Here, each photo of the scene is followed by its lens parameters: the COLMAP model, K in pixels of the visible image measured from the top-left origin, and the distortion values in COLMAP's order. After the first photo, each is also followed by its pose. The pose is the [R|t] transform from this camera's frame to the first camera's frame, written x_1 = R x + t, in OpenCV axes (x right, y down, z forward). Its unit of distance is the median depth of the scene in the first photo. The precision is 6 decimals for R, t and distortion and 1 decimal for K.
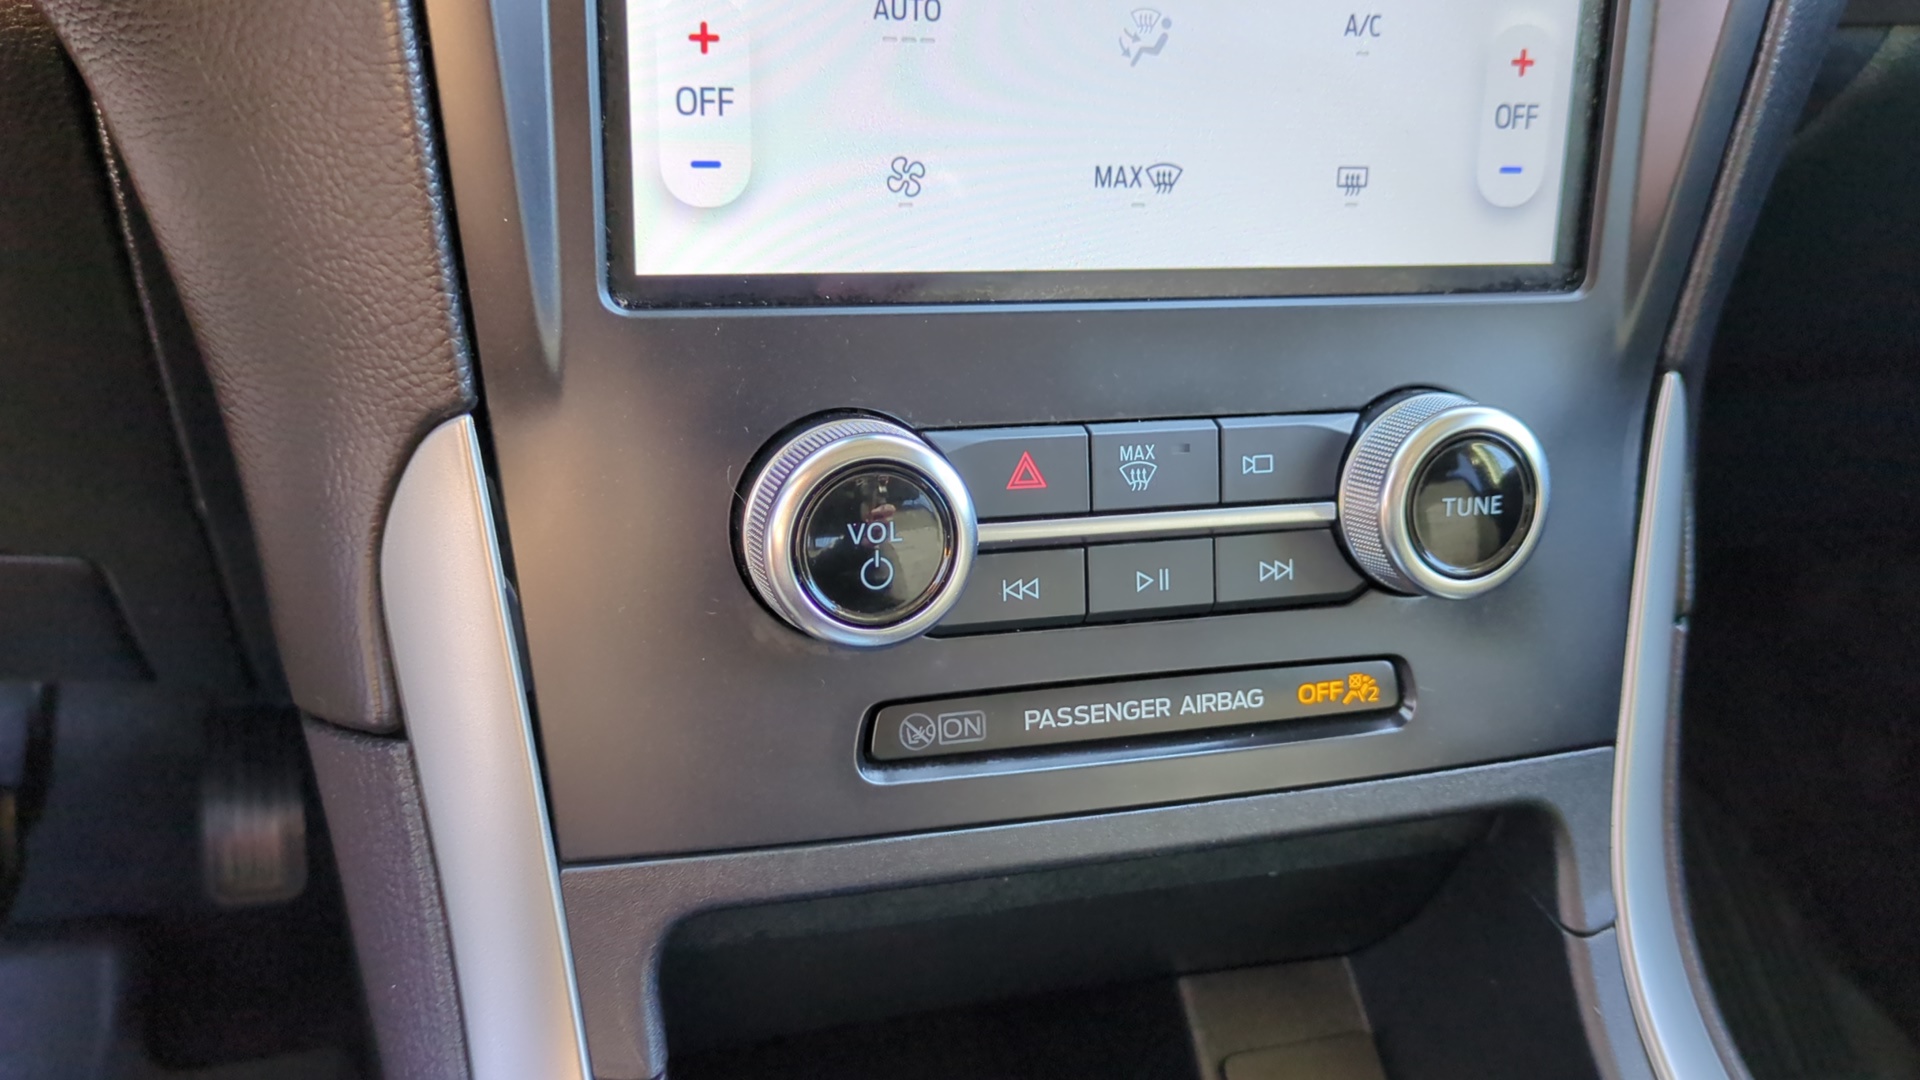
lens RADIAL K [[1624.4, 0, 960.0], [0, 1624.4, 540.0], [0, 0, 1]] dist [0.040540, -0.010500]
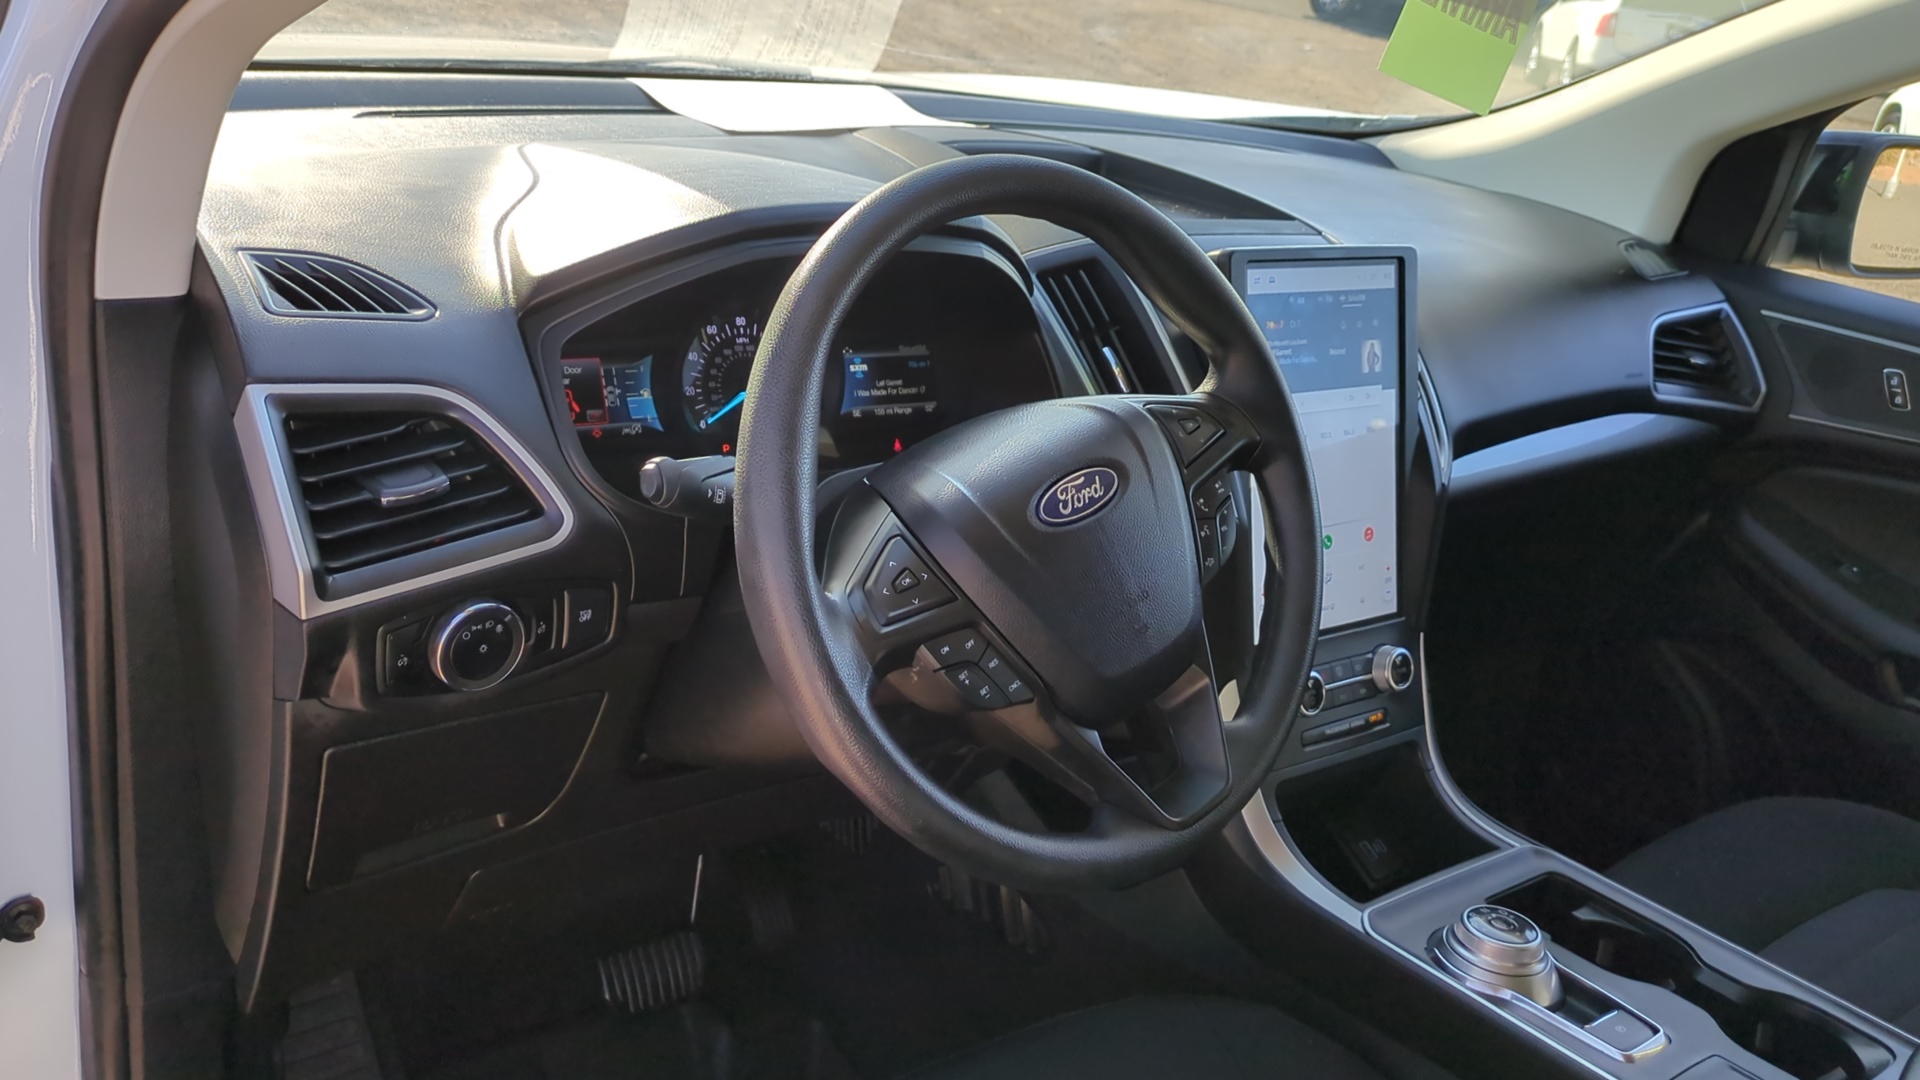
lens RADIAL K [[1670.7, 0, 960.0], [0, 1670.7, 540.0], [0, 0, 1]] dist [0.038407, -0.003220]
pose [[0.931061, -0.109561, 0.348025, -2.328092], [0.153400, 0.982996, -0.100933, -0.092438], [-0.331049, 0.147362, 0.932036, -2.872832]]
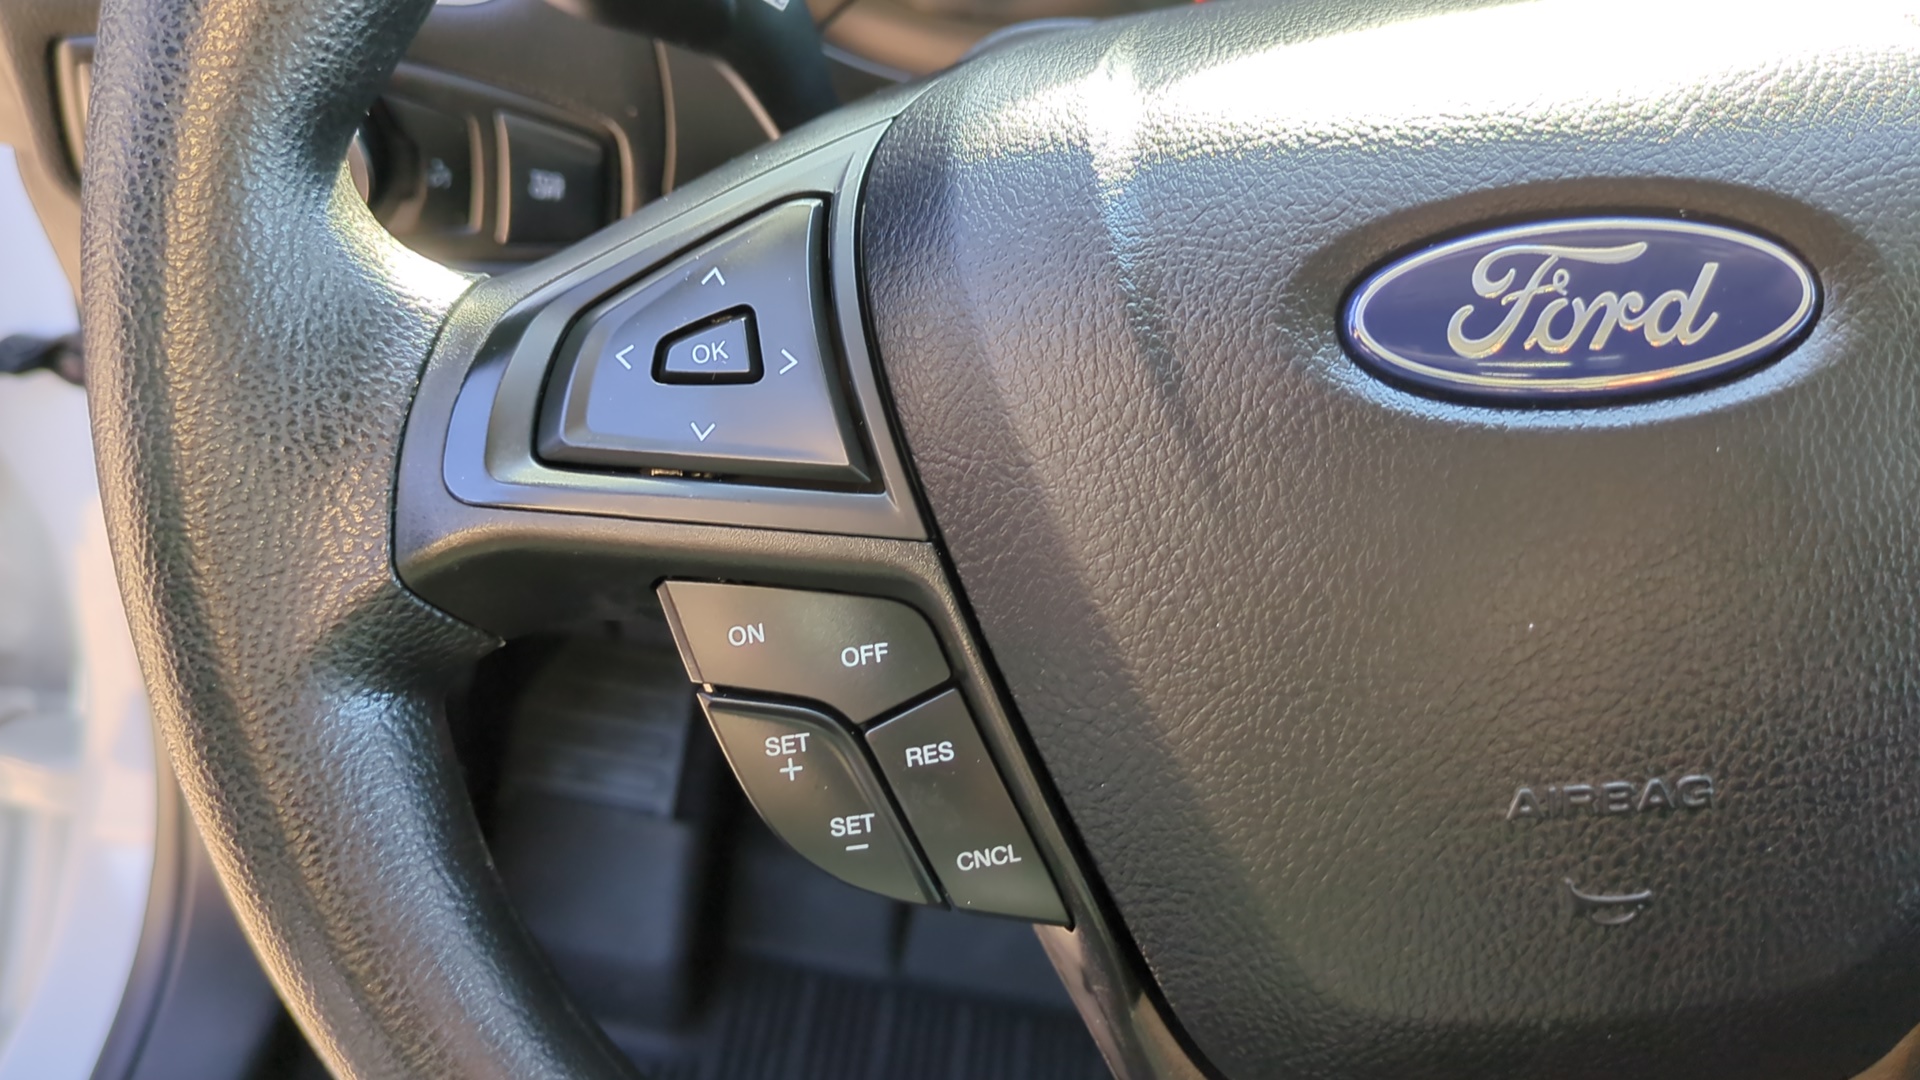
lens RADIAL K [[1670.7, 0, 960.0], [0, 1670.7, 540.0], [0, 0, 1]] dist [0.038407, -0.003220]
pose [[0.925236, 0.283931, -0.251640, -1.085790], [-0.258938, 0.957357, 0.128138, -0.374865], [0.277291, -0.053399, 0.959301, -0.894848]]
